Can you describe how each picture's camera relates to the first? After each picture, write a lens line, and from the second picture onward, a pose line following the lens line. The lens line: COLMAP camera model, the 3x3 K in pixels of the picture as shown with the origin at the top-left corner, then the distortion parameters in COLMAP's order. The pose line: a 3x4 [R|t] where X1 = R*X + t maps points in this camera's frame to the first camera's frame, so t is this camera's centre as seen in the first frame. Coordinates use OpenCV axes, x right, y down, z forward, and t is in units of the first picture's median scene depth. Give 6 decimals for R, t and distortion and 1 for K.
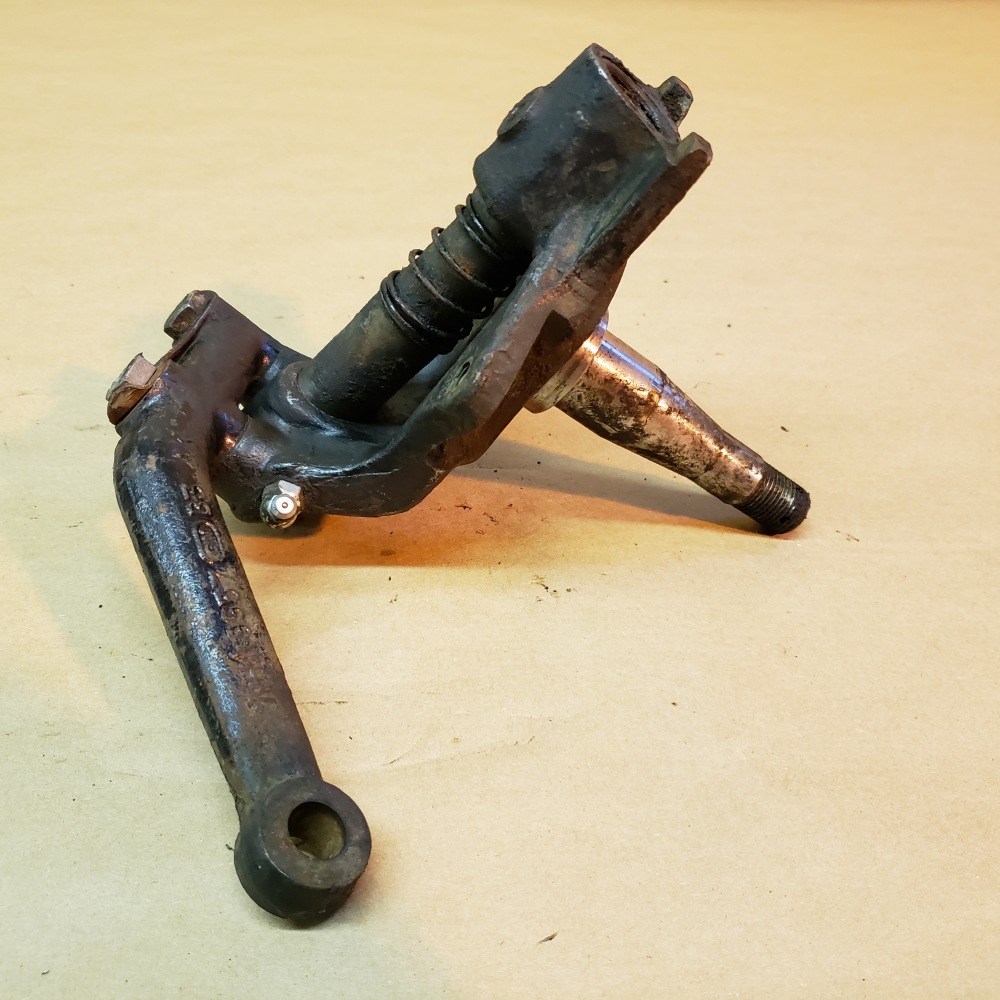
lens RADIAL K [[1118.5, 0, 518.4], [0, 1118.5, 500.0], [0, 0, 1]] dist [-0.044842, 0.076922]
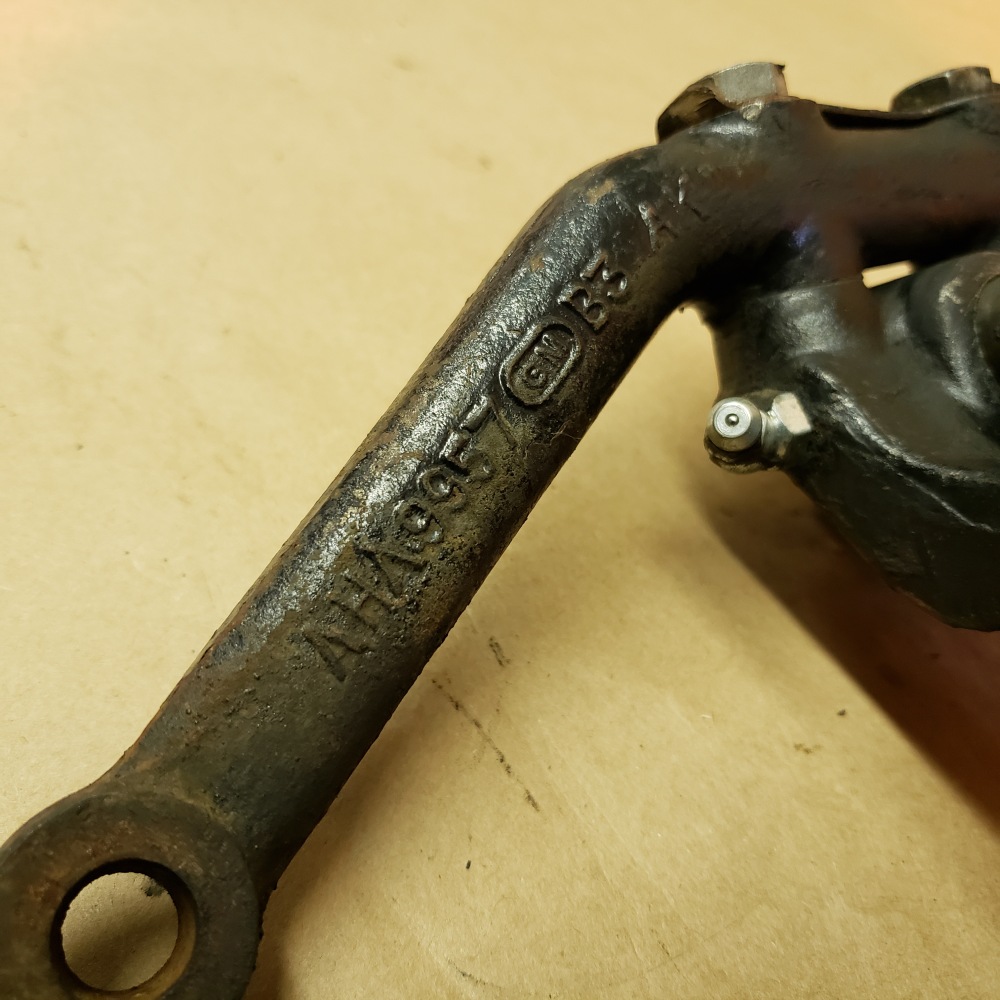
lens RADIAL K [[1118.5, 0, 518.4], [0, 1118.5, 500.0], [0, 0, 1]] dist [-0.044842, 0.076922]
pose [[0.507021, 0.616763, -0.602108, 0.041236], [-0.619779, 0.746337, 0.242601, -0.024716], [0.599002, 0.250170, 0.760665, 0.531638]]
